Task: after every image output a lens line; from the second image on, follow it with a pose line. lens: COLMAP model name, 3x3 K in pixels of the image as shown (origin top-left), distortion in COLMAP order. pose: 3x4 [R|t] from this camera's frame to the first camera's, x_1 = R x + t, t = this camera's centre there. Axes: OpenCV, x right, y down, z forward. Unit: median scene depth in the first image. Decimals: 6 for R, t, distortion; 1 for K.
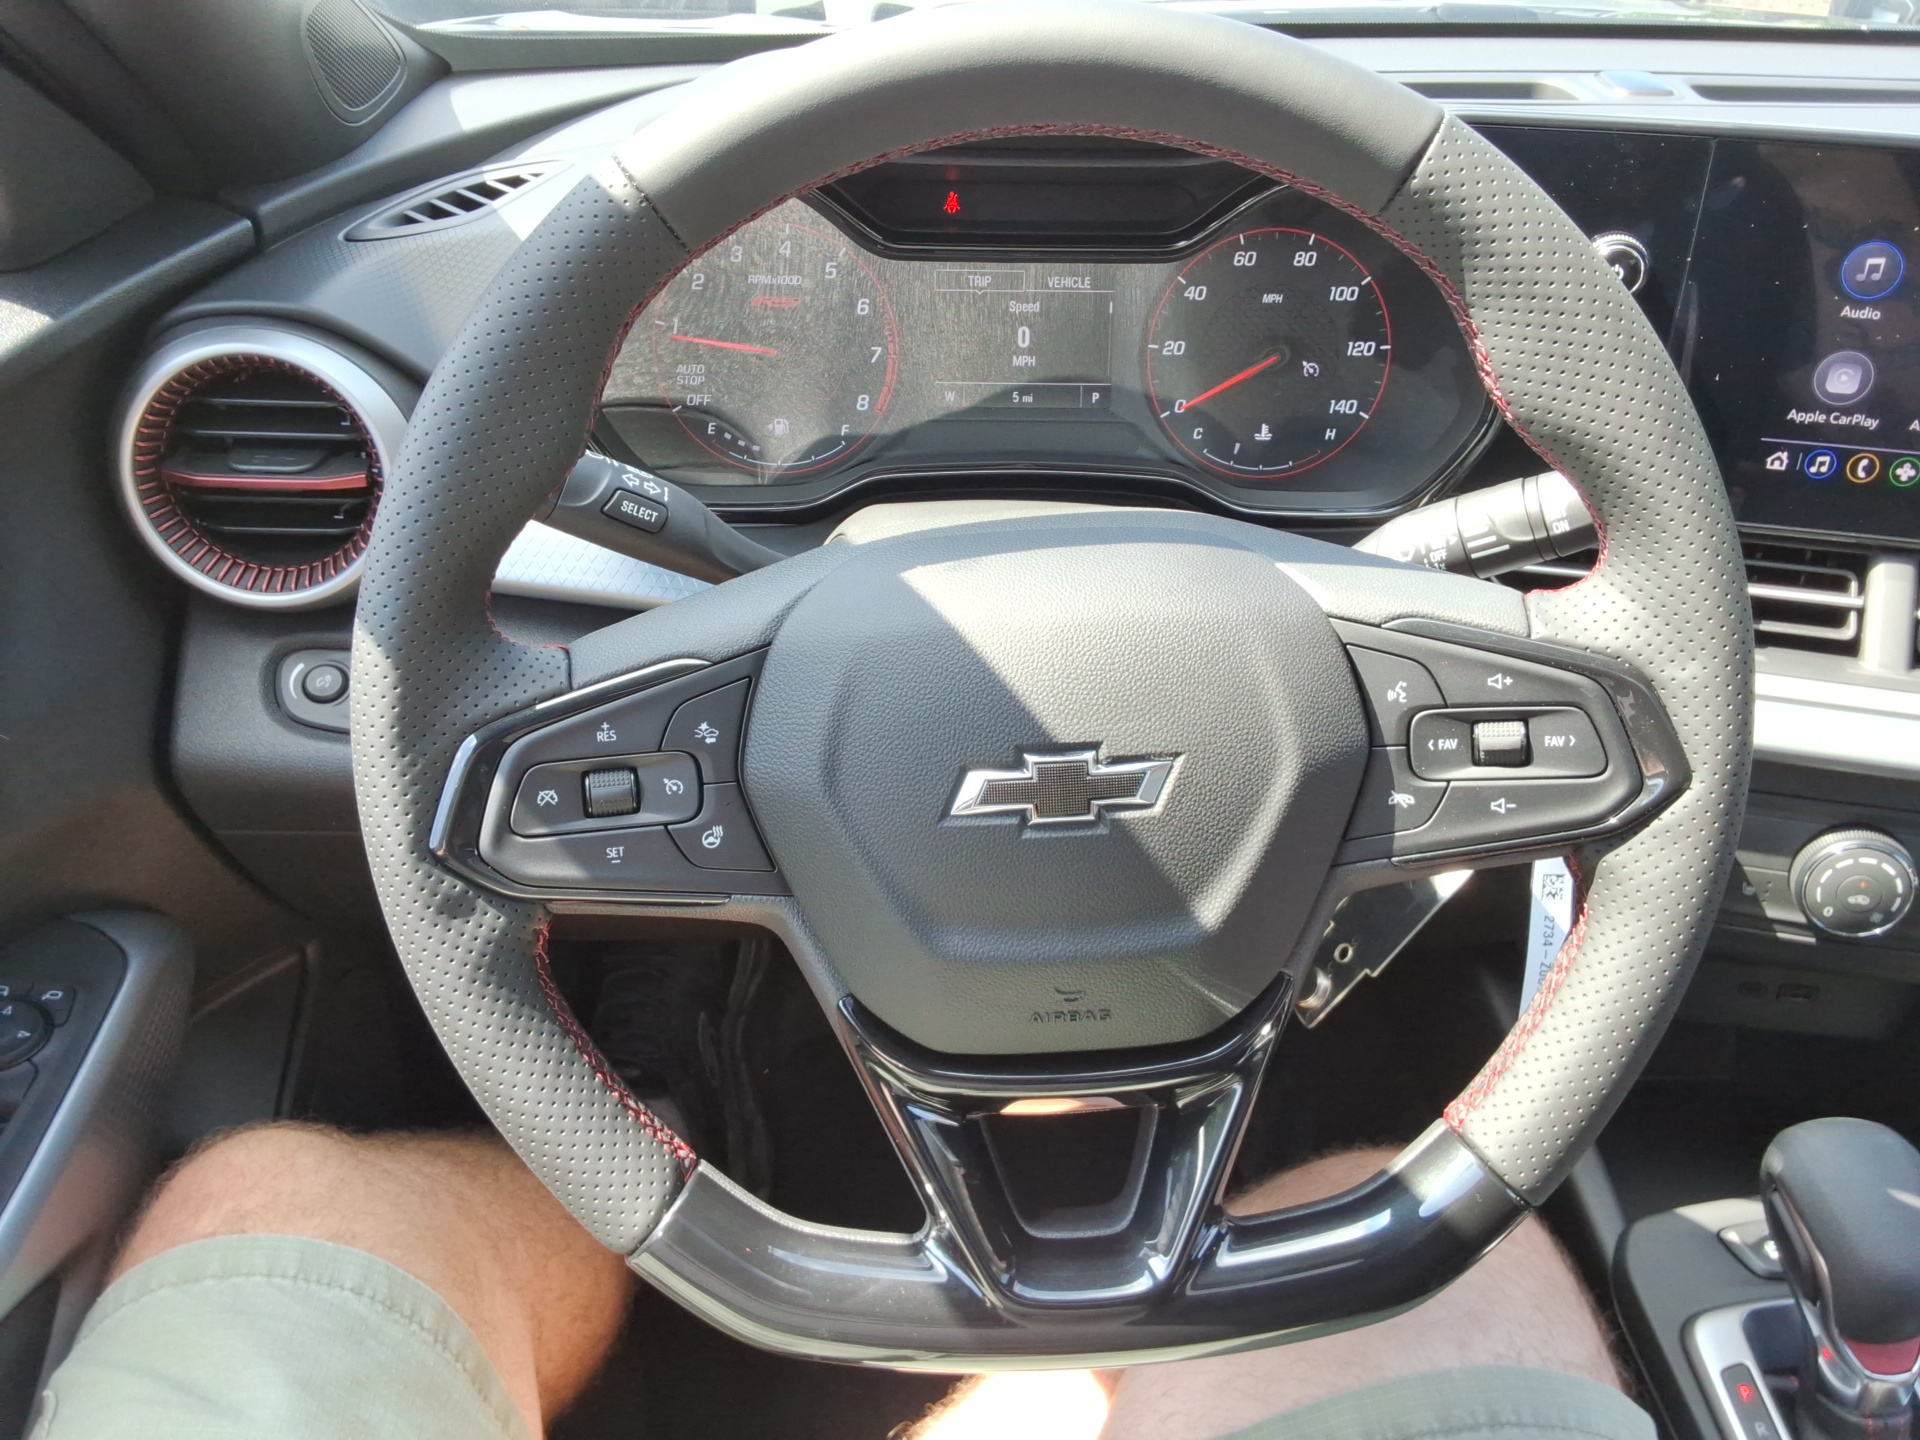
lens RADIAL K [[1567.2, 0, 975.8], [0, 1567.2, 697.0], [0, 0, 1]] dist [0.125775, -0.211949]
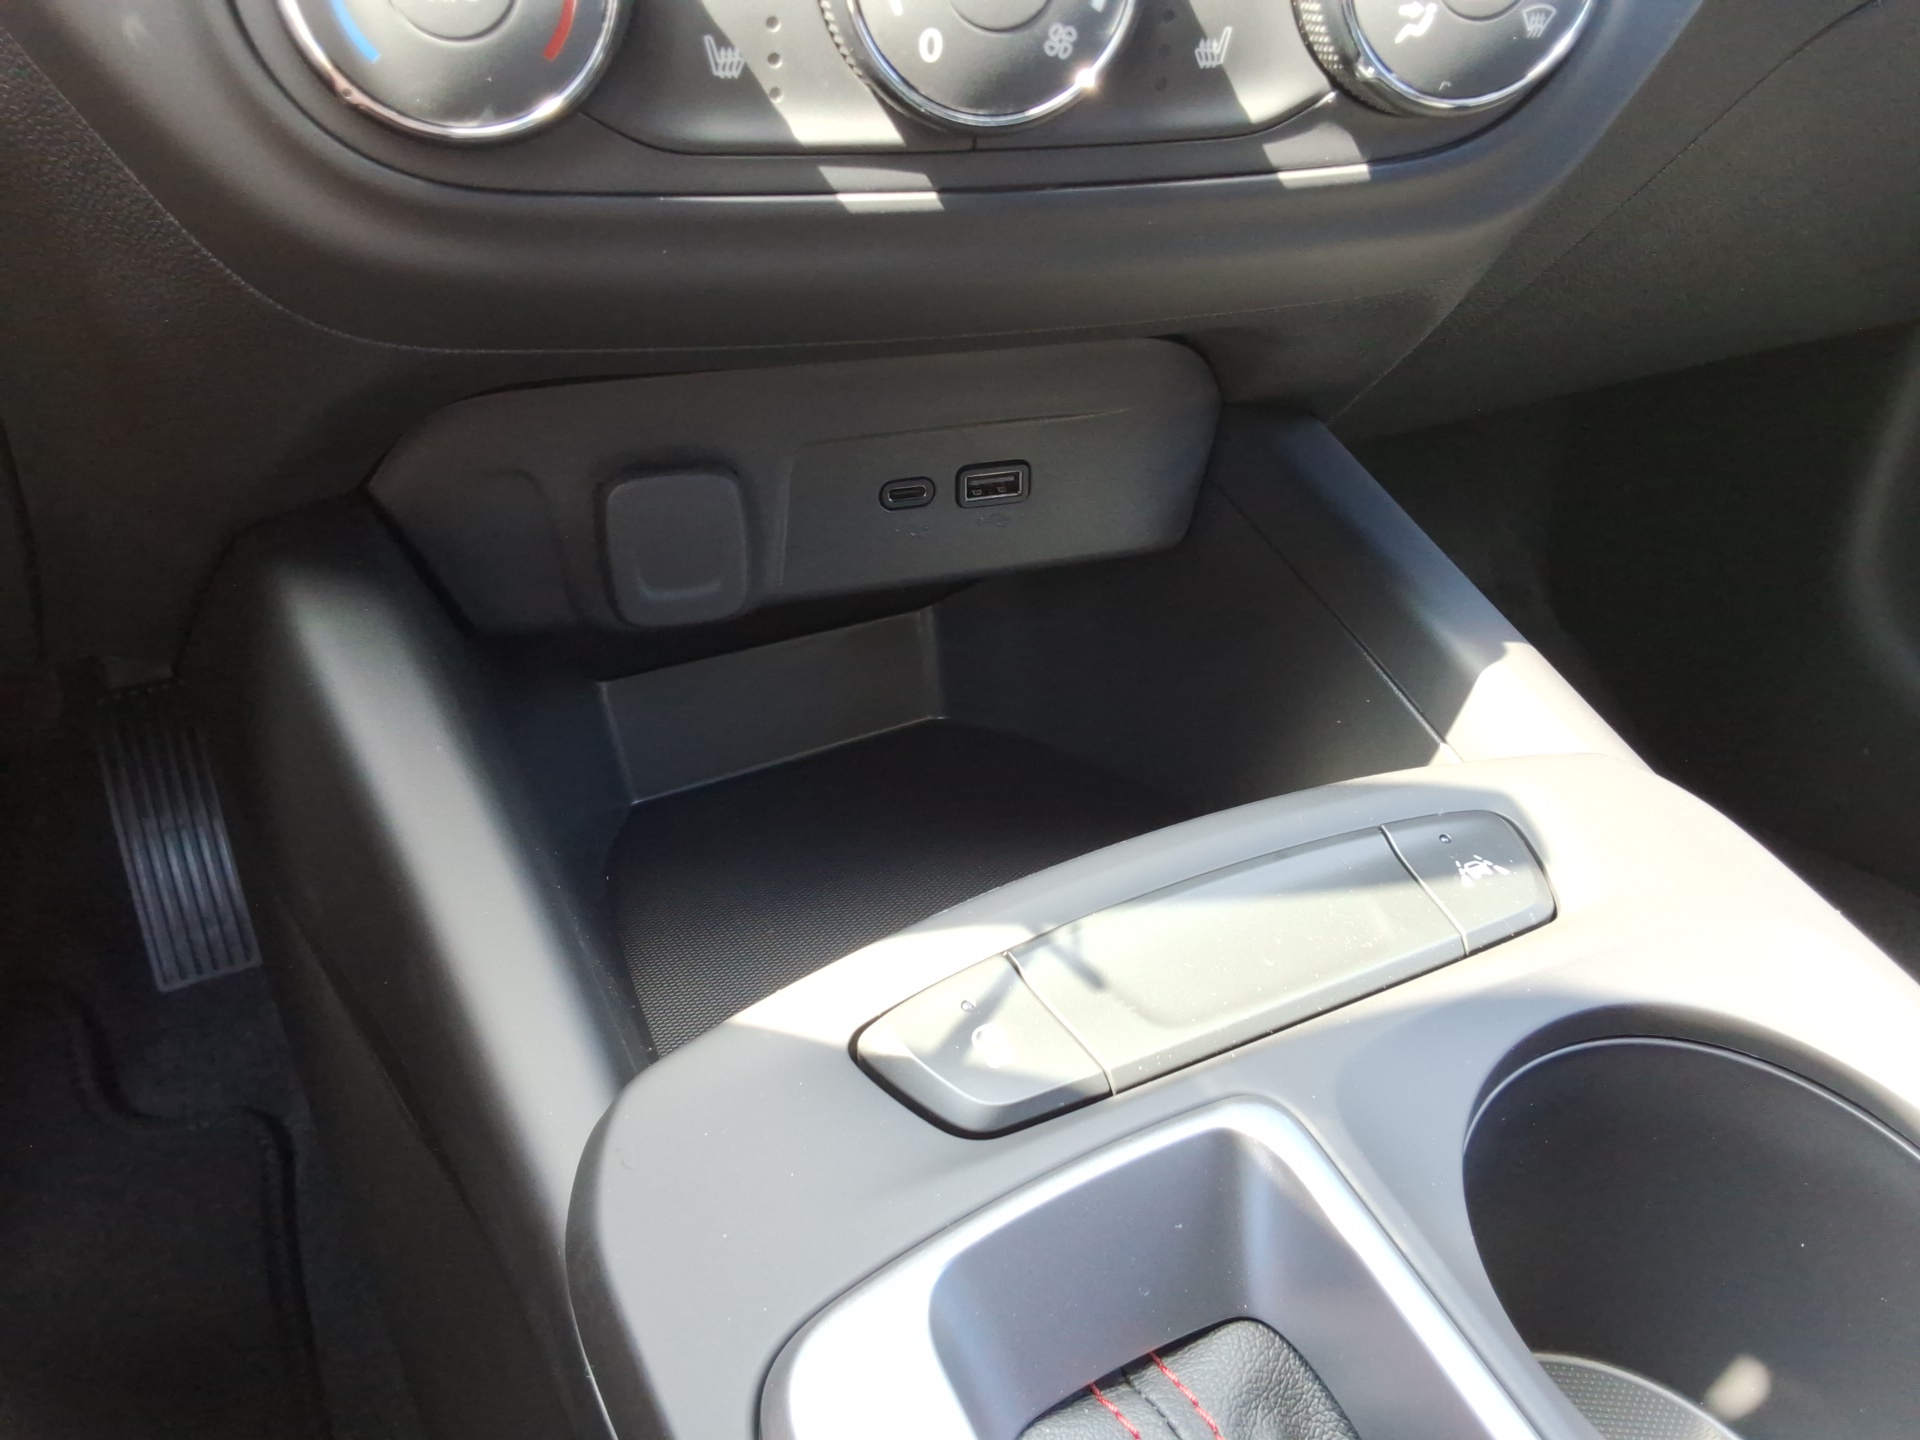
lens RADIAL K [[1567.2, 0, 975.8], [0, 1567.2, 697.0], [0, 0, 1]] dist [0.125775, -0.211949]
pose [[0.900568, -0.233609, 0.366611, 0.418556], [0.201527, 0.971594, 0.124065, 0.245245], [-0.385180, -0.037847, 0.922065, 0.737001]]
